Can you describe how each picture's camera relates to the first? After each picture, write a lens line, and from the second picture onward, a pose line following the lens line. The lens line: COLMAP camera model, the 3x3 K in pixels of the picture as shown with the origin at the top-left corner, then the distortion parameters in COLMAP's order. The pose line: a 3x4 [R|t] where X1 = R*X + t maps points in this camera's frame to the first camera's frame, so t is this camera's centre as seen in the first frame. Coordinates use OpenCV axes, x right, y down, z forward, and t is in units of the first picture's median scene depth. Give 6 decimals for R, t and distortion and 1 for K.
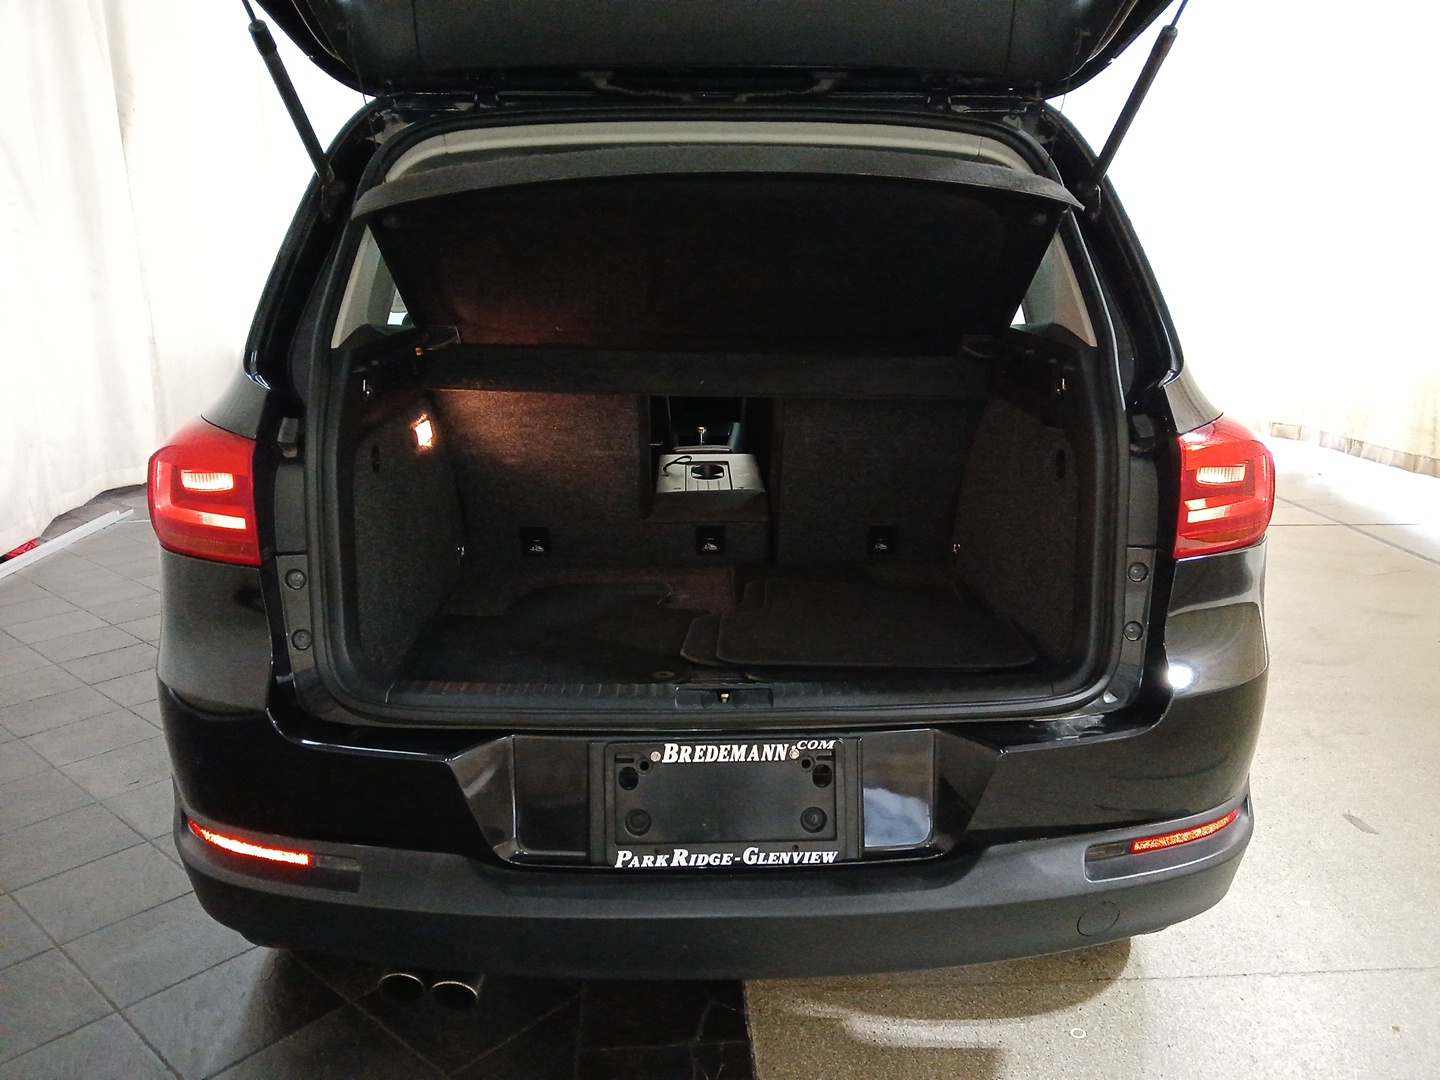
lens RADIAL K [[1110.8, 0, 720.0], [0, 1110.8, 540.0], [0, 0, 1]] dist [-0.022826, -0.010861]
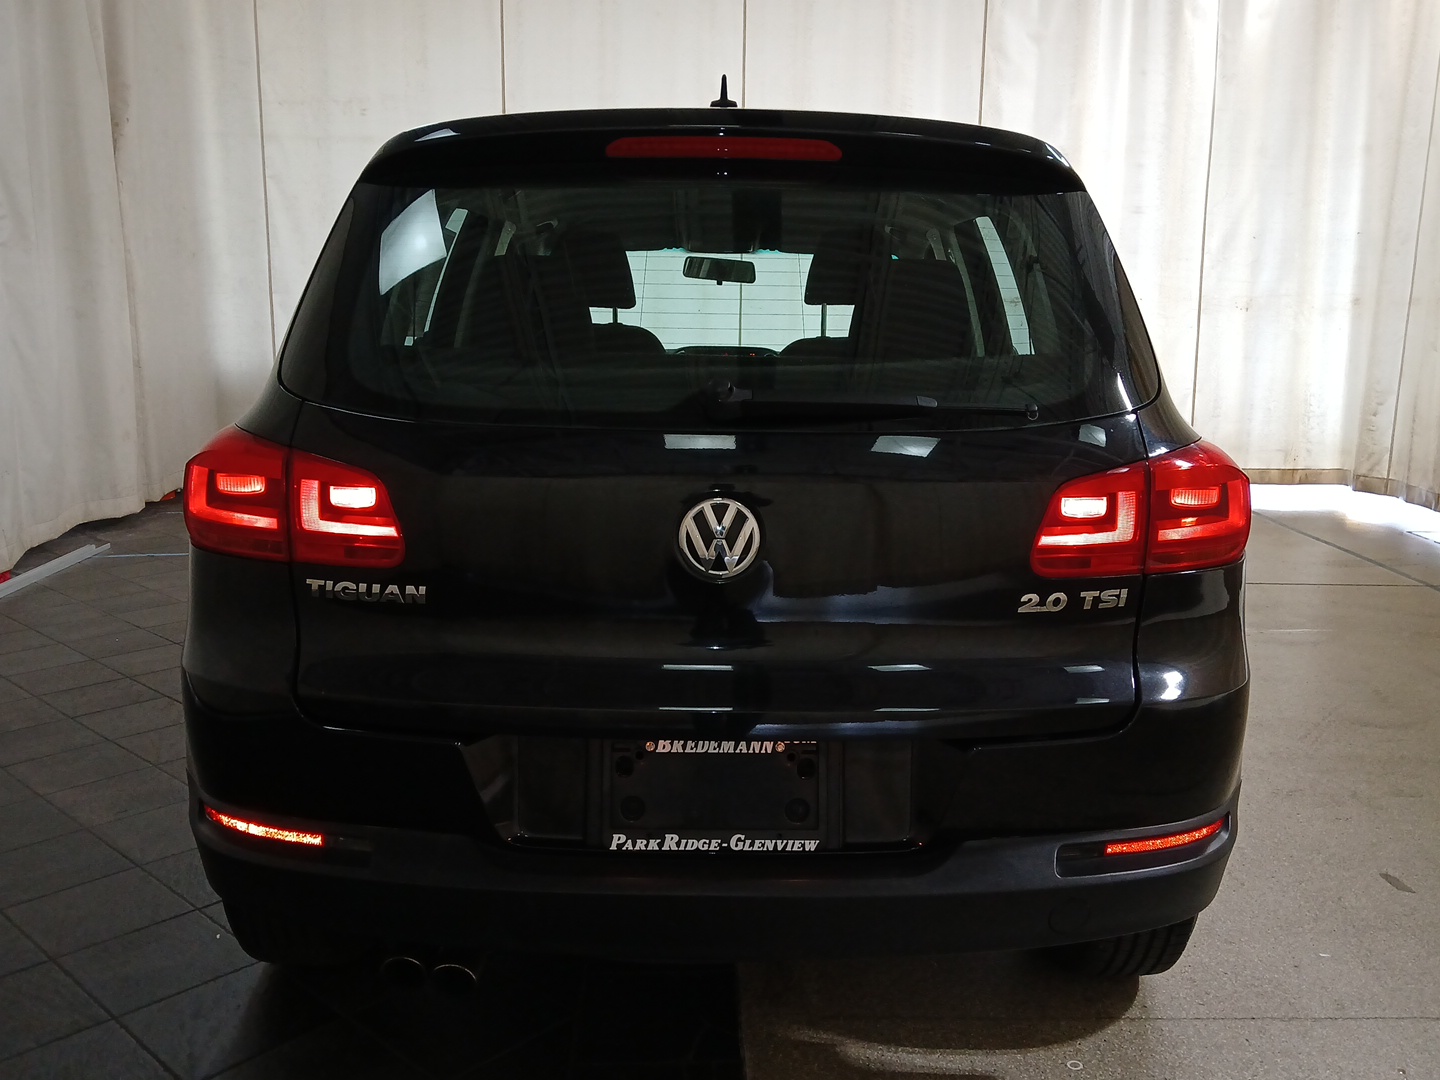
lens RADIAL K [[1271.8, 0, 720.0], [0, 1271.8, 540.0], [0, 0, 1]] dist [-0.016544, -0.015810]
pose [[0.999497, 0.019345, -0.025128, 0.033256], [-0.020609, 0.998483, -0.051065, 0.053006], [0.024102, 0.051557, 0.998379, -0.214345]]
